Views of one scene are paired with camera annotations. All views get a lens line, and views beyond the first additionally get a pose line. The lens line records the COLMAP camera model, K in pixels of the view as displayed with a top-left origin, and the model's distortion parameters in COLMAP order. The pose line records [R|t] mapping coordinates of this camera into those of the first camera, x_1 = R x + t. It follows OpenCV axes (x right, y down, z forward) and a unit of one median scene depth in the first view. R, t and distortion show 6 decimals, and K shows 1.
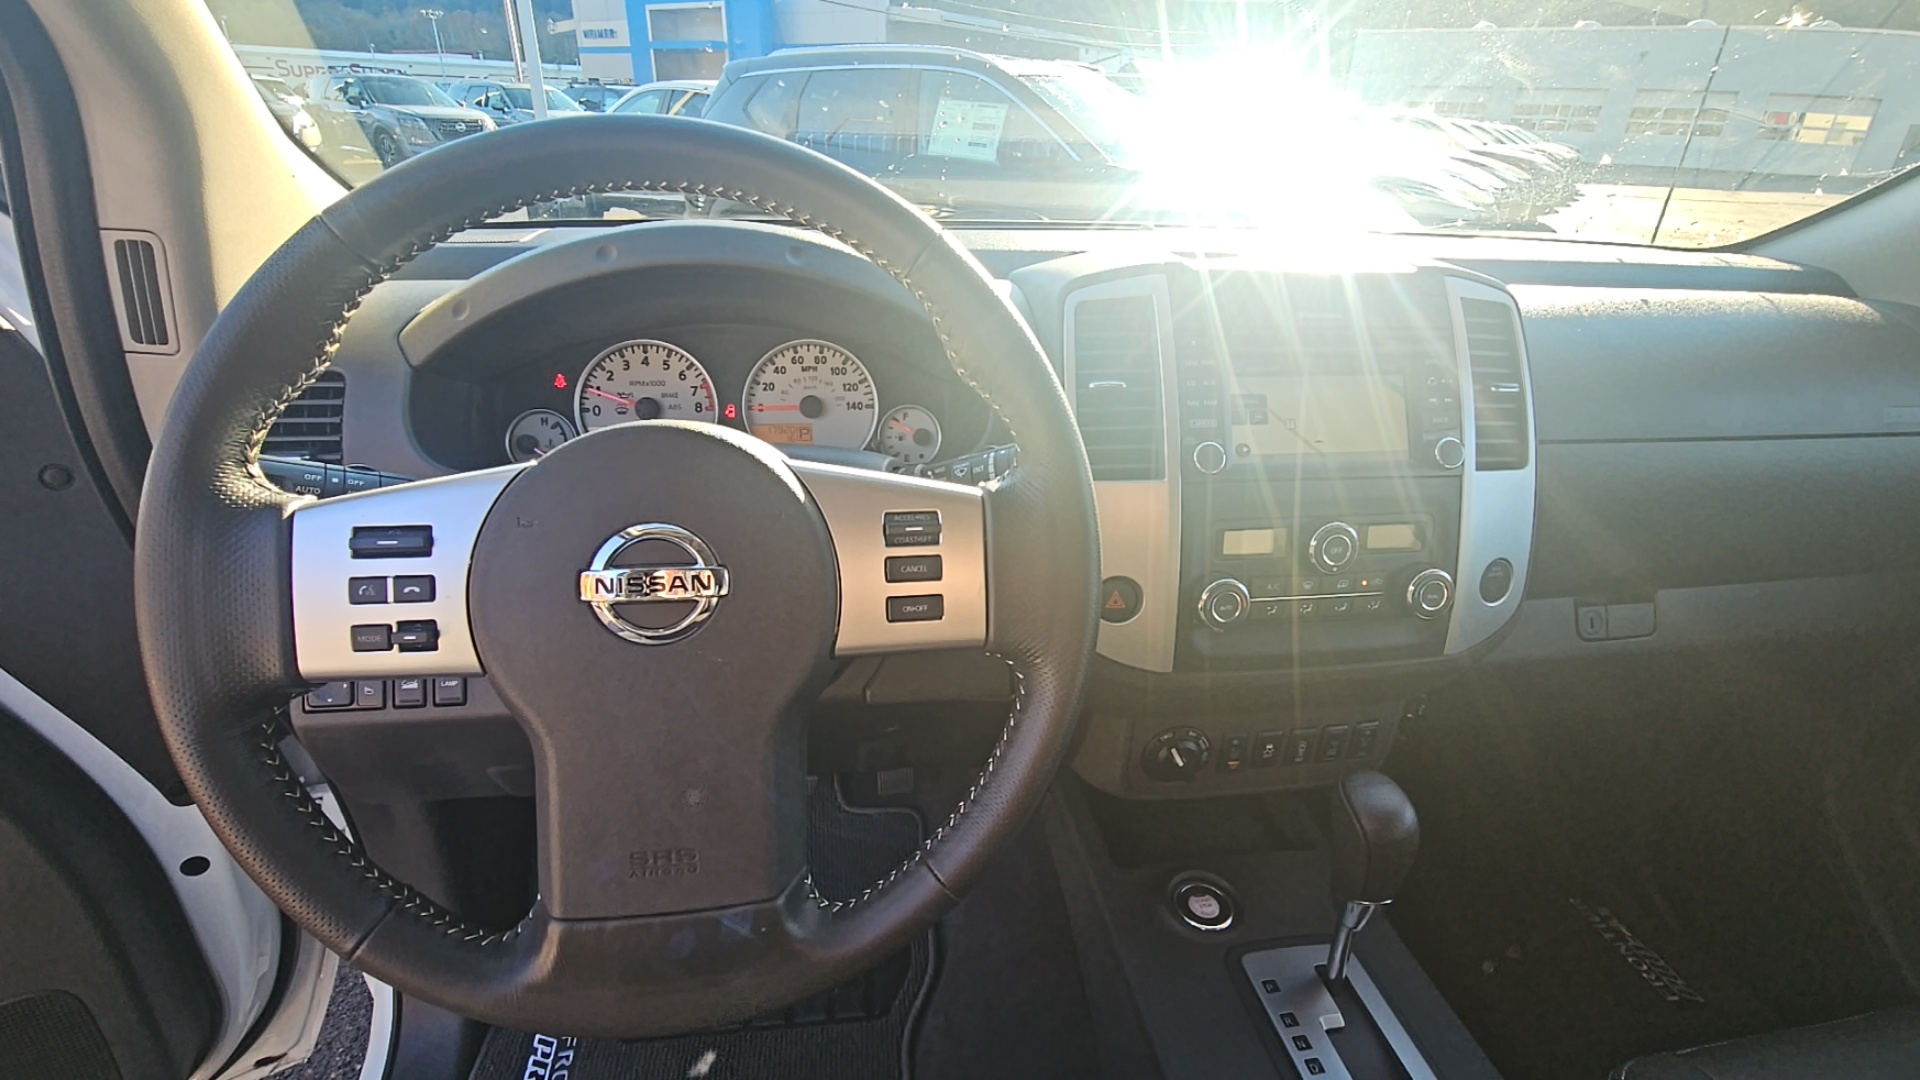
lens RADIAL K [[863.7, 0, 952.8], [0, 863.7, 537.8], [0, 0, 1]] dist [0.006589, 0.000287]
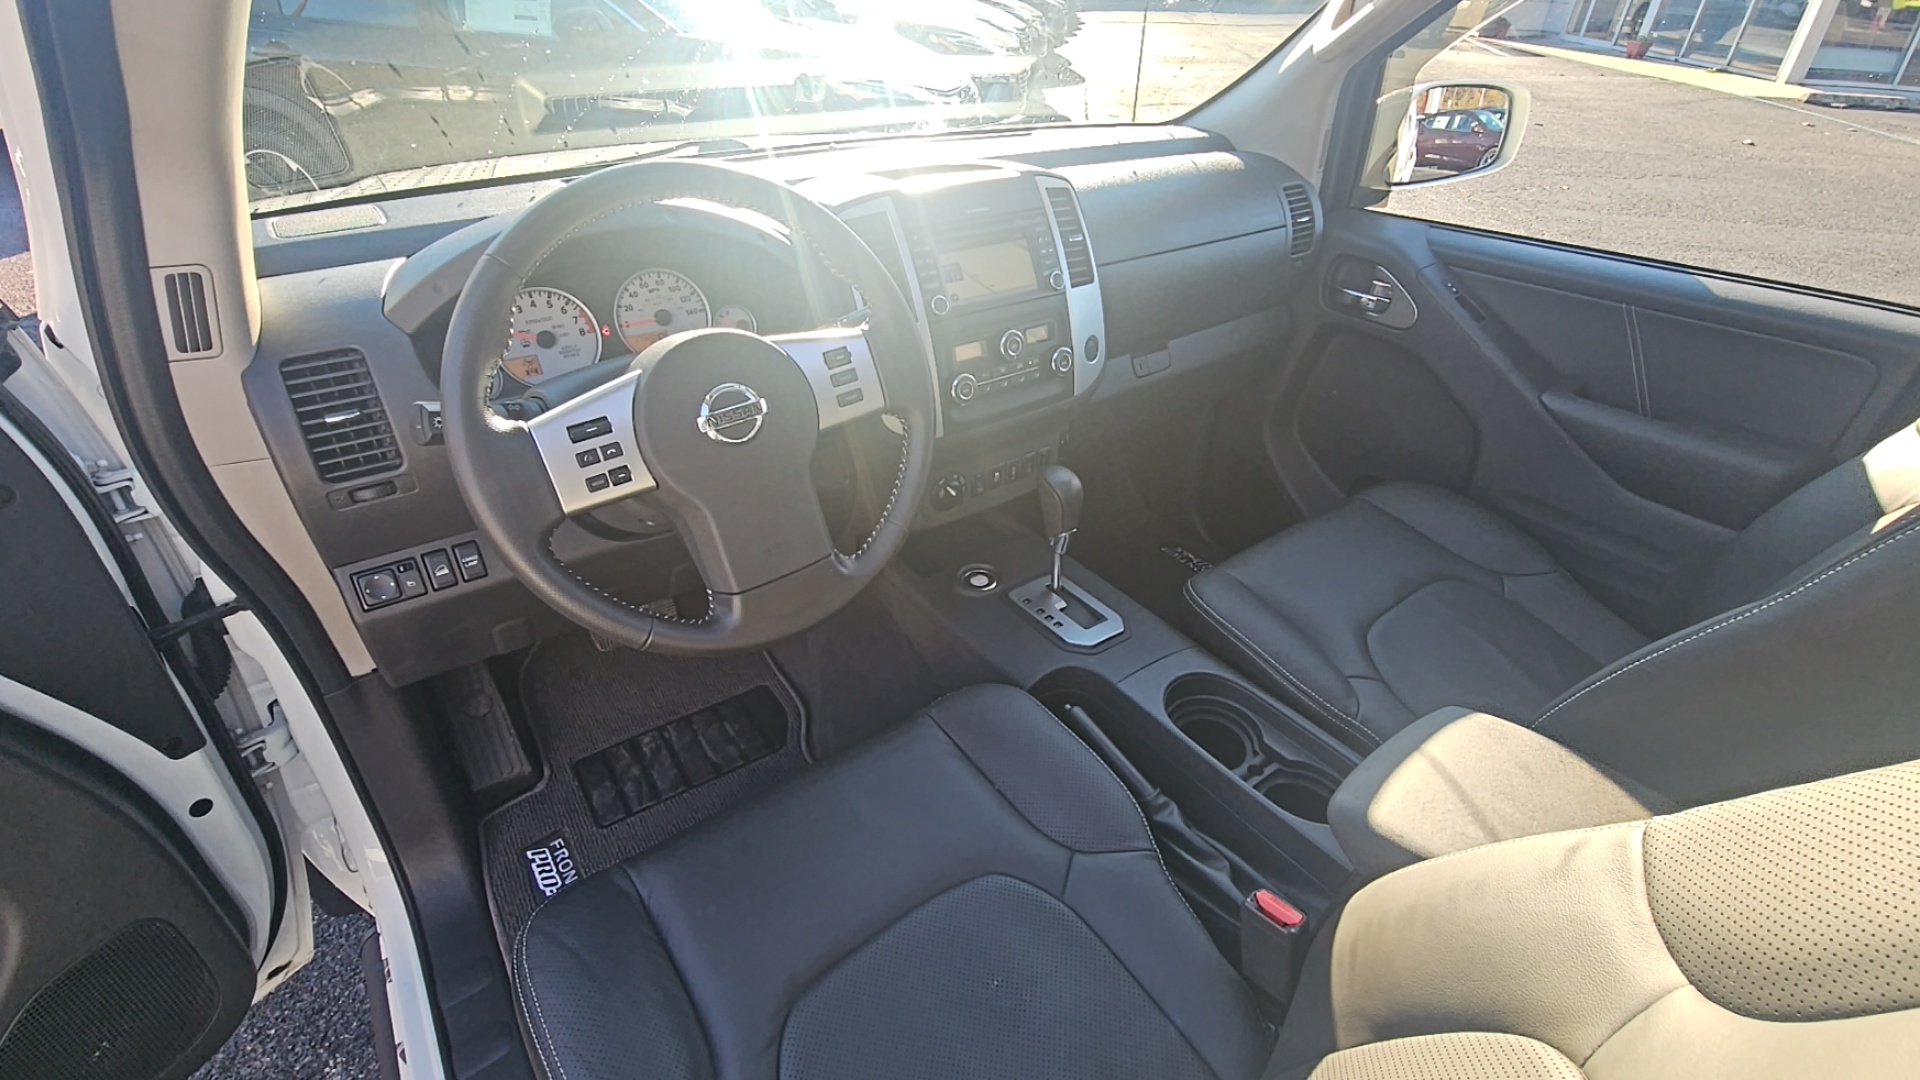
lens RADIAL K [[856.9, 0, 954.4], [0, 856.9, 537.4], [0, 0, 1]] dist [-0.002801, -0.000516]
pose [[0.892999, -0.264249, 0.364316, -0.390493], [0.209442, 0.960489, 0.183291, 0.041212], [-0.398356, -0.087375, 0.913060, -0.561107]]
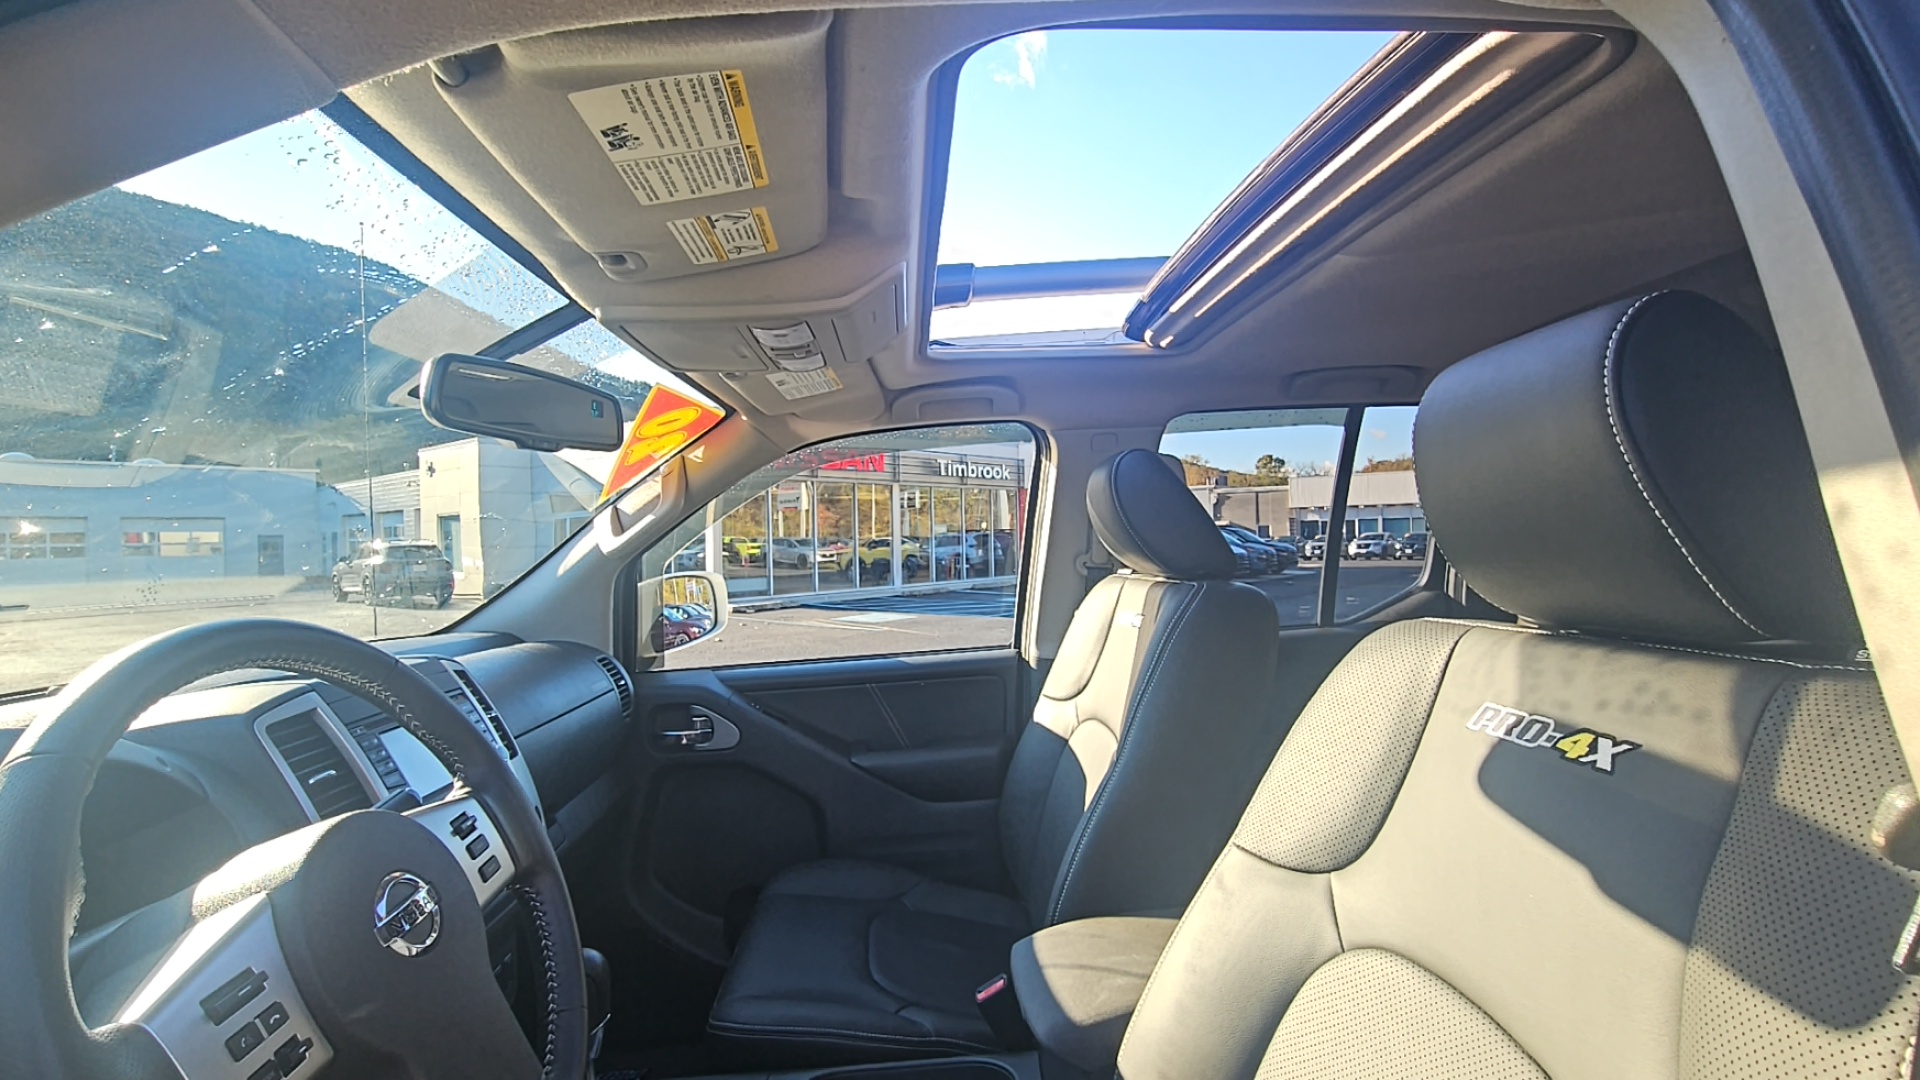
lens RADIAL K [[856.9, 0, 954.4], [0, 856.9, 537.4], [0, 0, 1]] dist [-0.002801, -0.000516]
pose [[0.104341, -0.031647, 0.994038, -0.946544], [0.467295, 0.883854, -0.020911, -0.024664], [-0.877923, 0.466691, 0.107011, -0.117860]]
